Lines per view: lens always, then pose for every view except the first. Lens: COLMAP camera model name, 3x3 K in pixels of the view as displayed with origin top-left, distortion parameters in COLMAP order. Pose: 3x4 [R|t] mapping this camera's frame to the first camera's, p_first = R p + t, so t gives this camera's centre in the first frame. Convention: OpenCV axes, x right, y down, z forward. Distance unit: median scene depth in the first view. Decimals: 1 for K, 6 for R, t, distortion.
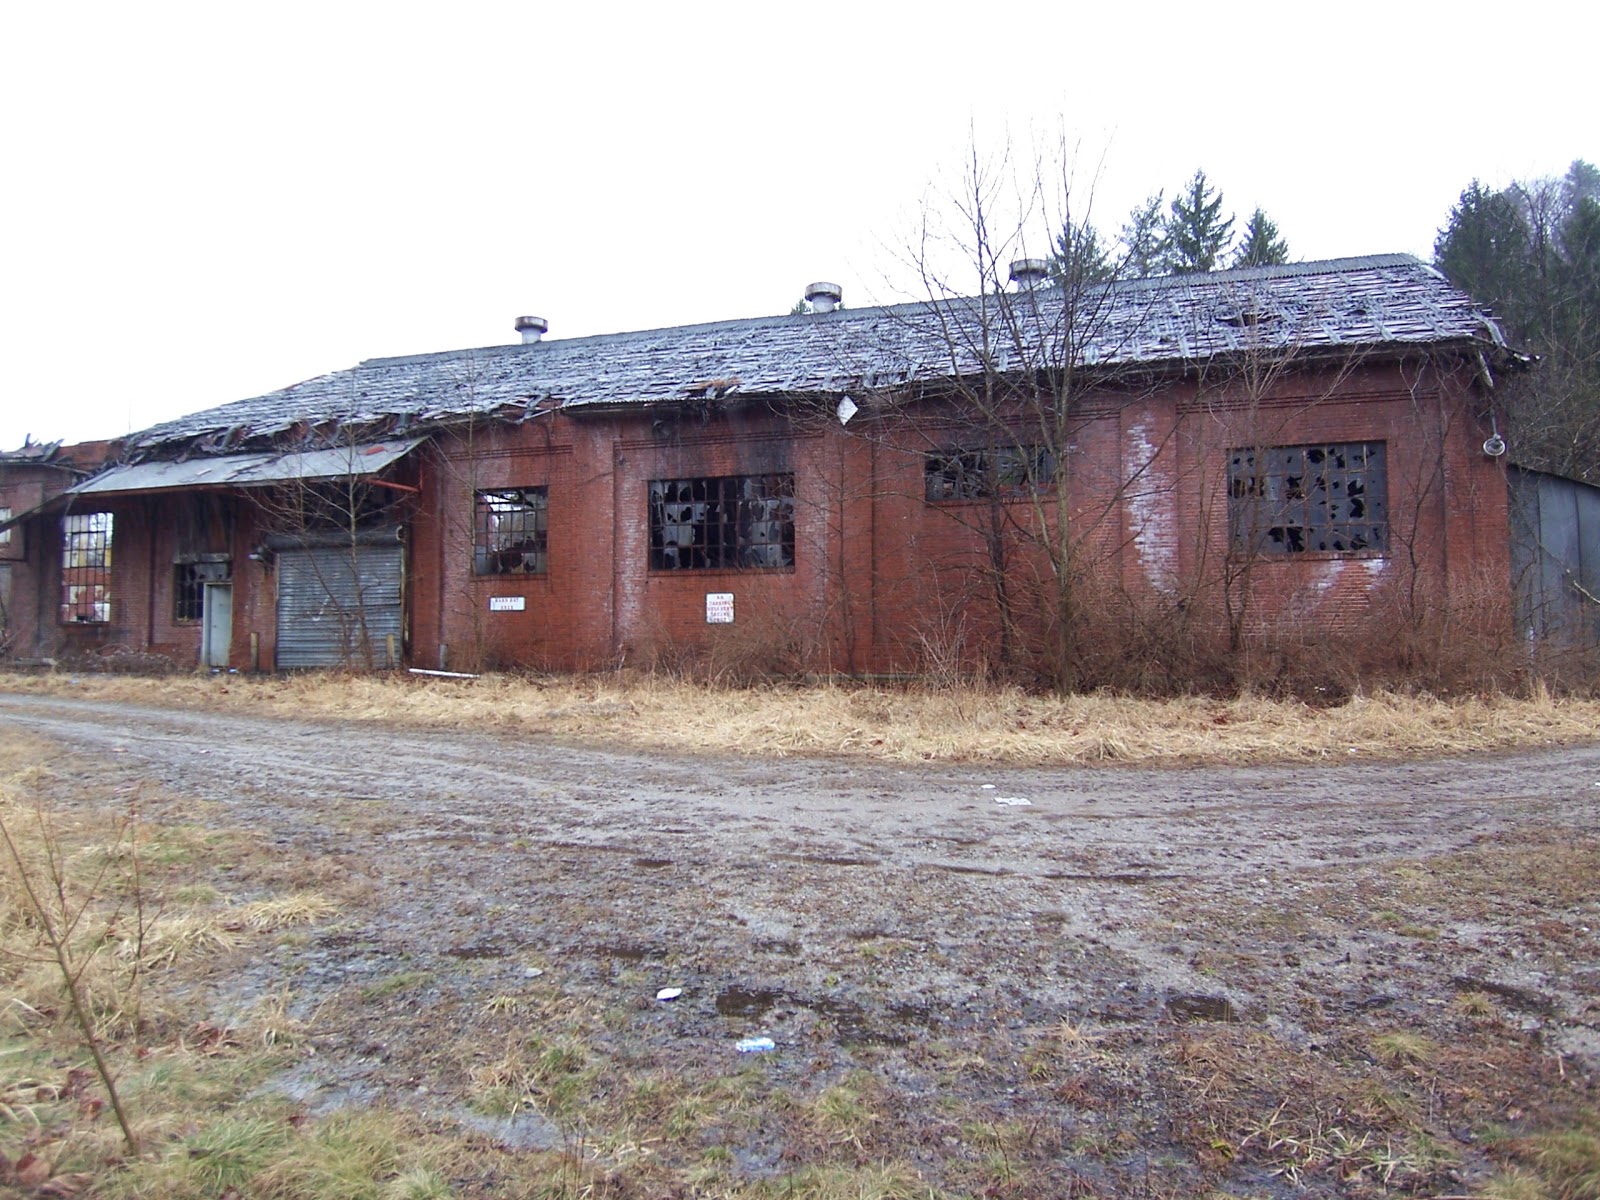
lens RADIAL K [[1060.4, 0, 794.5], [0, 1060.4, 595.0], [0, 0, 1]] dist [-0.023821, -0.029377]
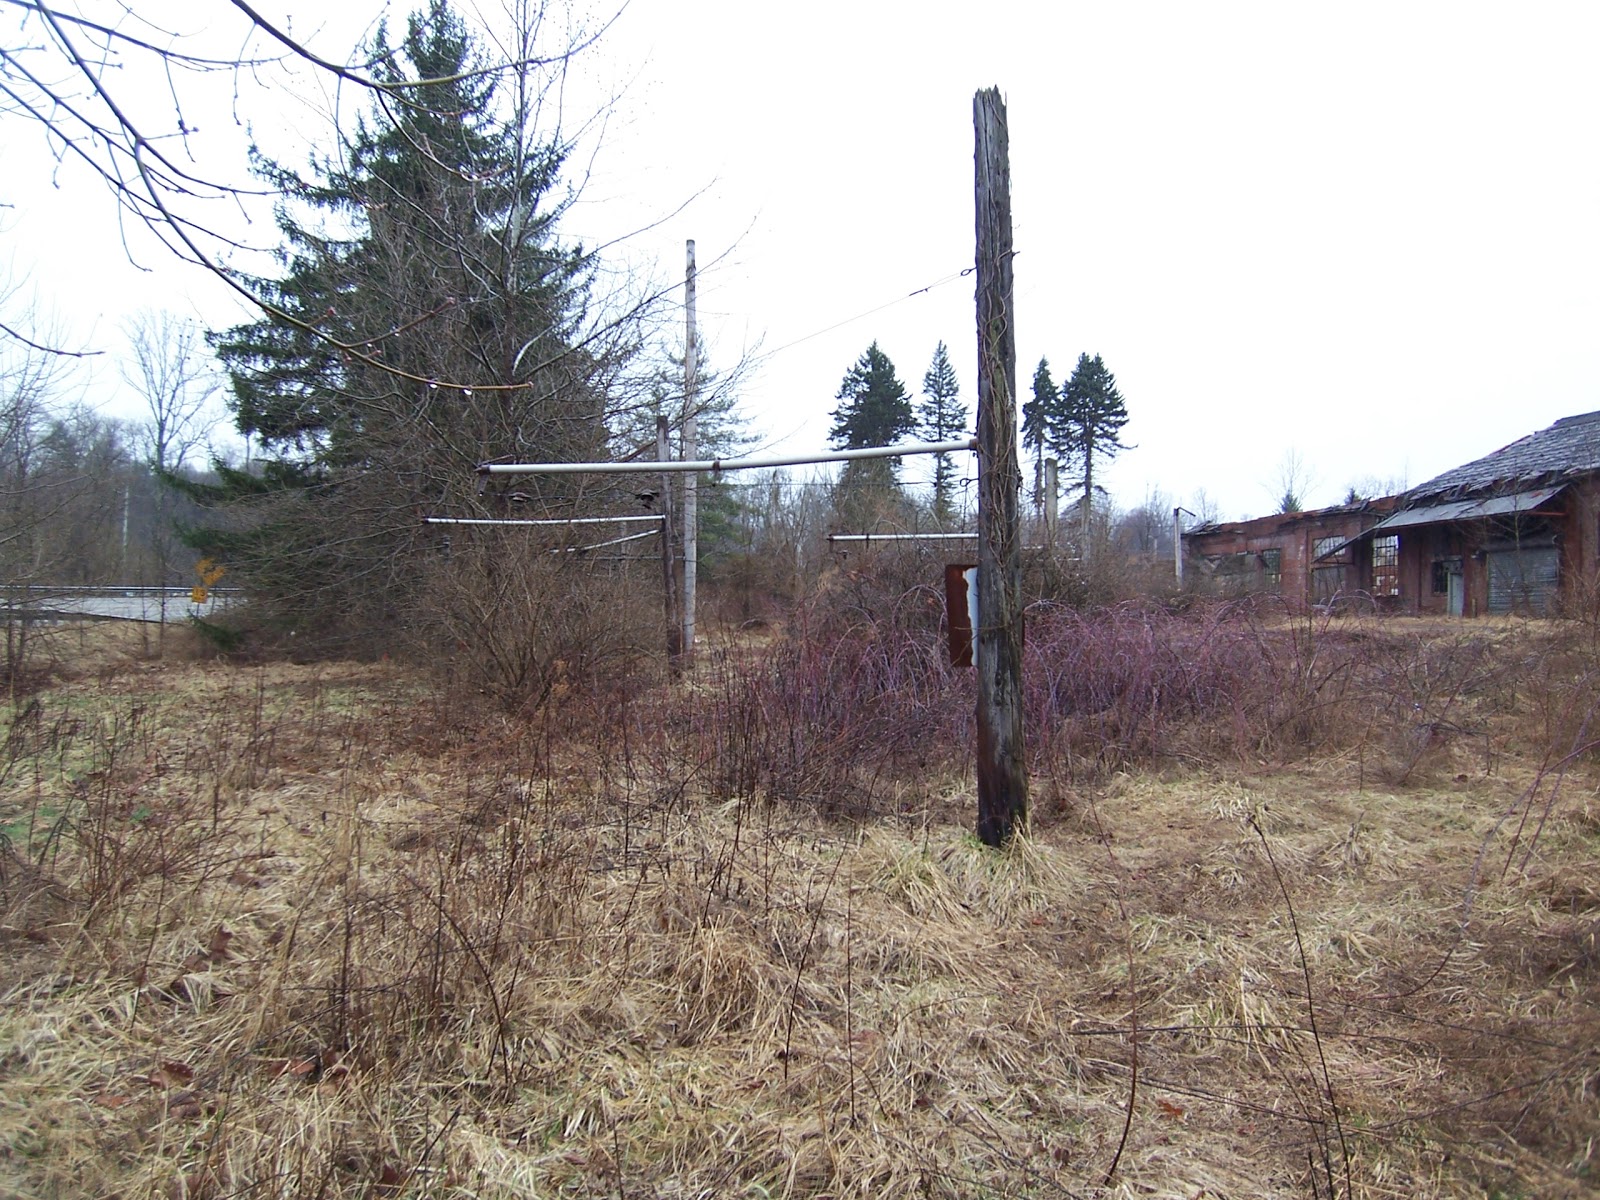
lens RADIAL K [[1060.4, 0, 794.5], [0, 1060.4, 595.0], [0, 0, 1]] dist [-0.023821, -0.029377]
pose [[0.446848, -0.012584, -0.894522, 0.559789], [0.013535, 0.999882, -0.007305, 0.026156], [0.894508, -0.008843, 0.446965, -0.833098]]
